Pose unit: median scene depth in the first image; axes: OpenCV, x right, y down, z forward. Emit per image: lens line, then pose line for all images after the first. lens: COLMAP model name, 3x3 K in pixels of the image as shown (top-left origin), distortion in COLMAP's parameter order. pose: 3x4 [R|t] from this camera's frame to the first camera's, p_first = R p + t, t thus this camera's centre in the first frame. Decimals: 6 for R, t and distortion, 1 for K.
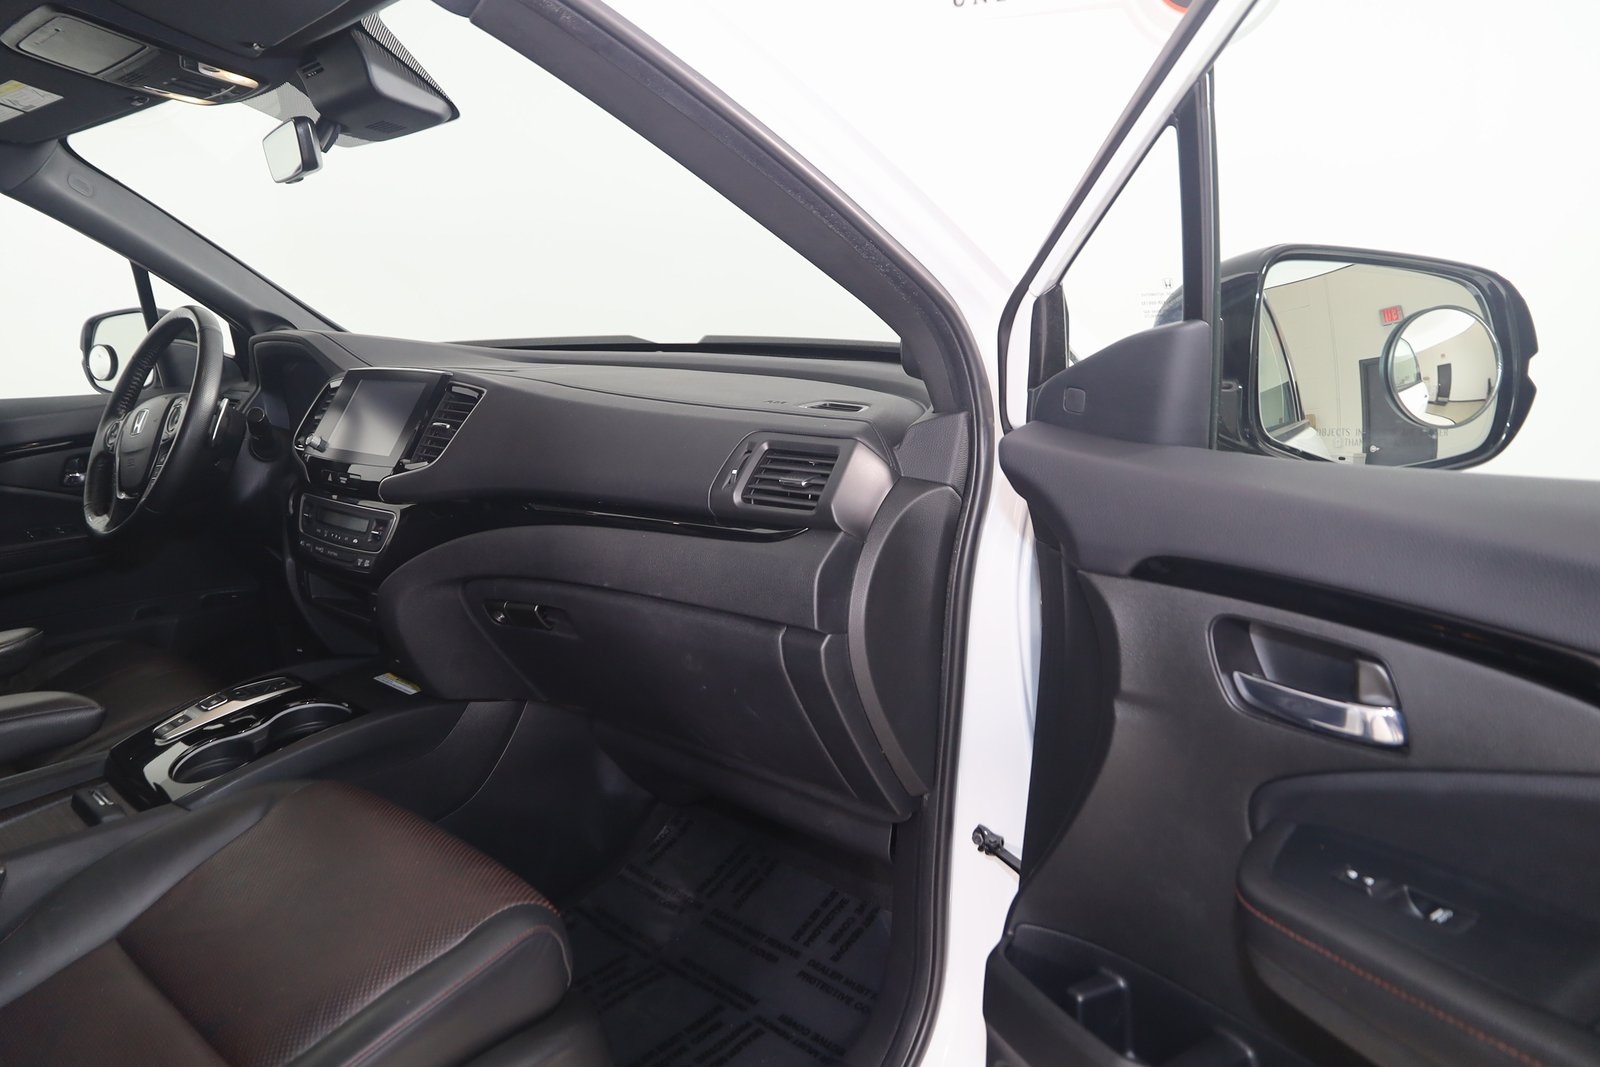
lens RADIAL K [[1058.6, 0, 796.8], [0, 1058.6, 534.9], [0, 0, 1]] dist [-0.108318, 0.062389]
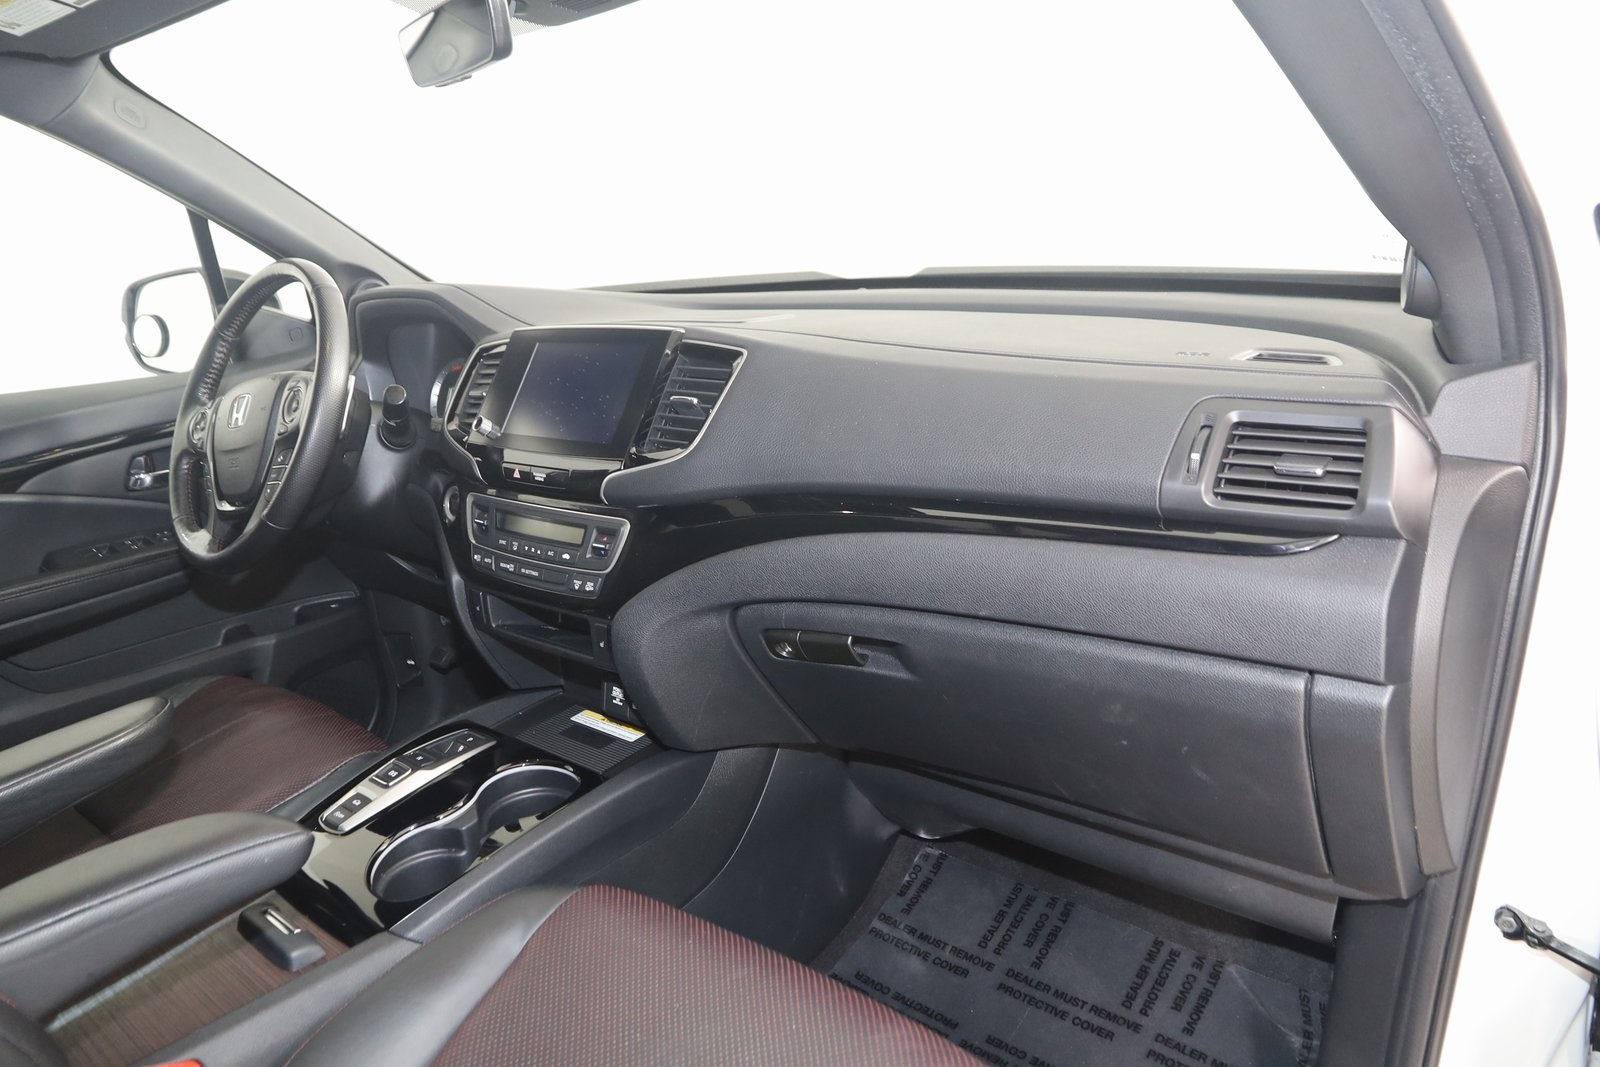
lens RADIAL K [[1058.6, 0, 792.6], [0, 1058.6, 533.0], [0, 0, 1]] dist [-0.108318, 0.062389]
pose [[0.998588, -0.052365, 0.008997, -0.245935], [0.051714, 0.996759, 0.061619, -0.047073], [-0.012194, -0.061067, 0.998059, 0.209998]]
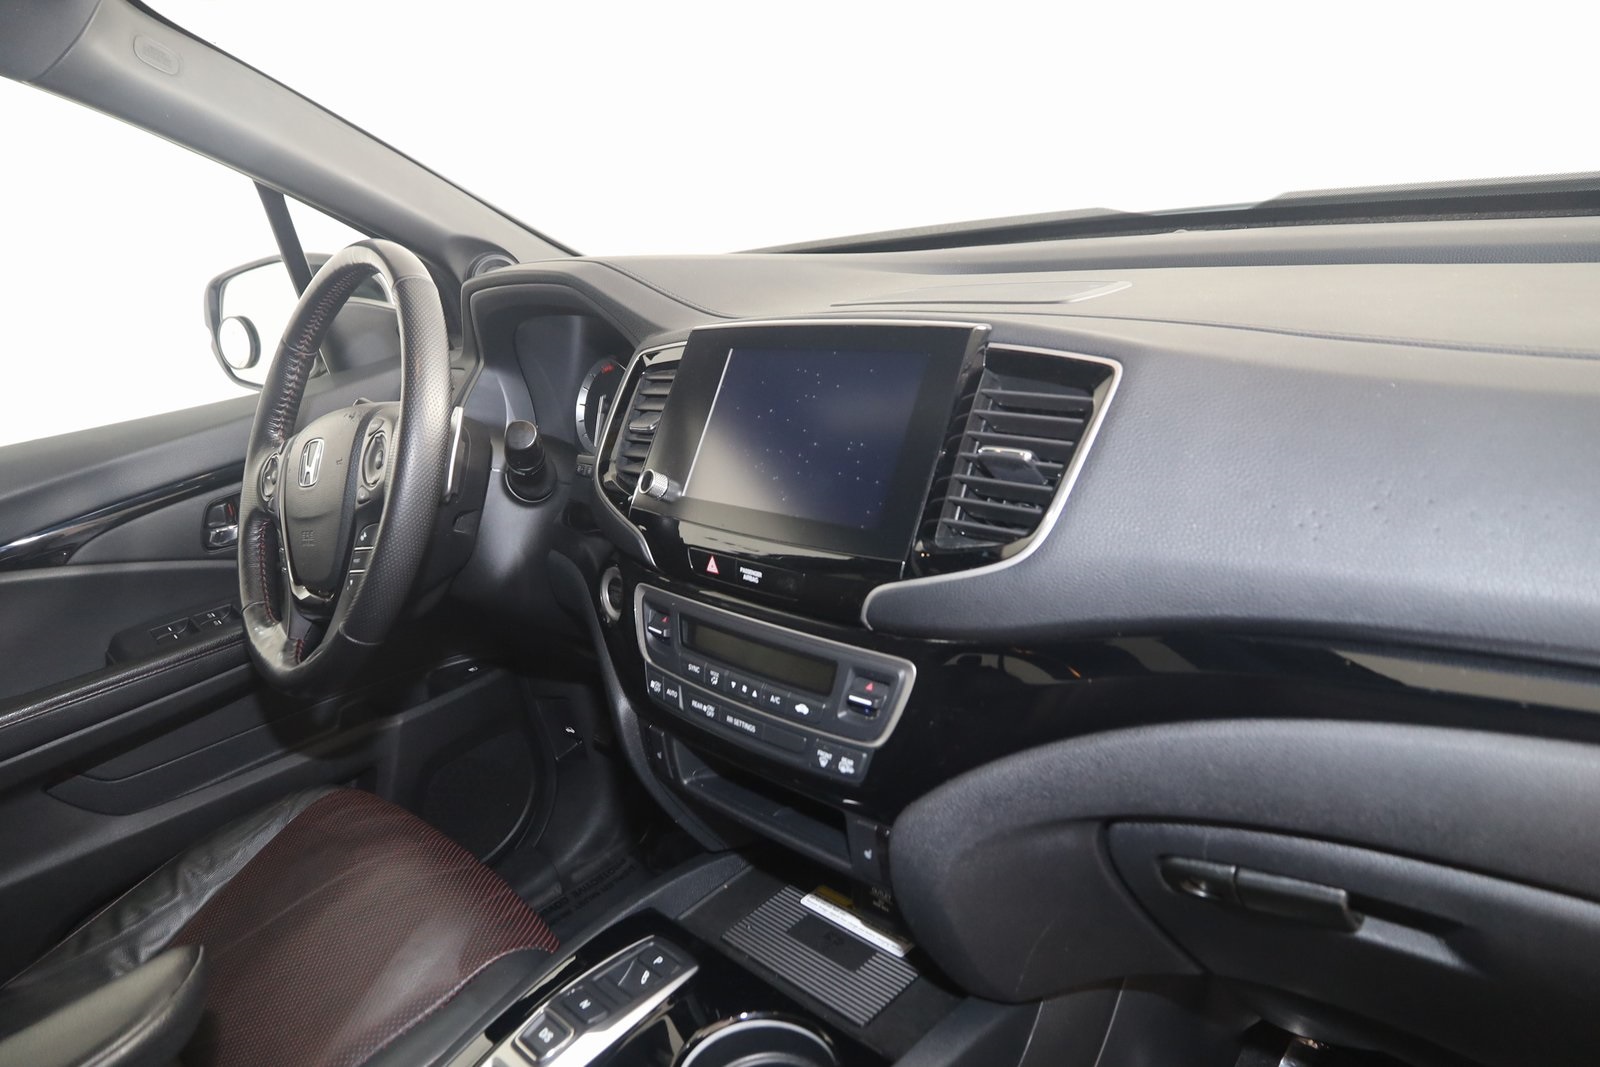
lens RADIAL K [[1058.6, 0, 804.9], [0, 1058.6, 524.4], [0, 0, 1]] dist [-0.108318, 0.062389]
pose [[0.988297, -0.086366, -0.125737, -0.331896], [0.099149, 0.990112, 0.099231, -0.114523], [0.115924, -0.110537, 0.987088, 0.504572]]
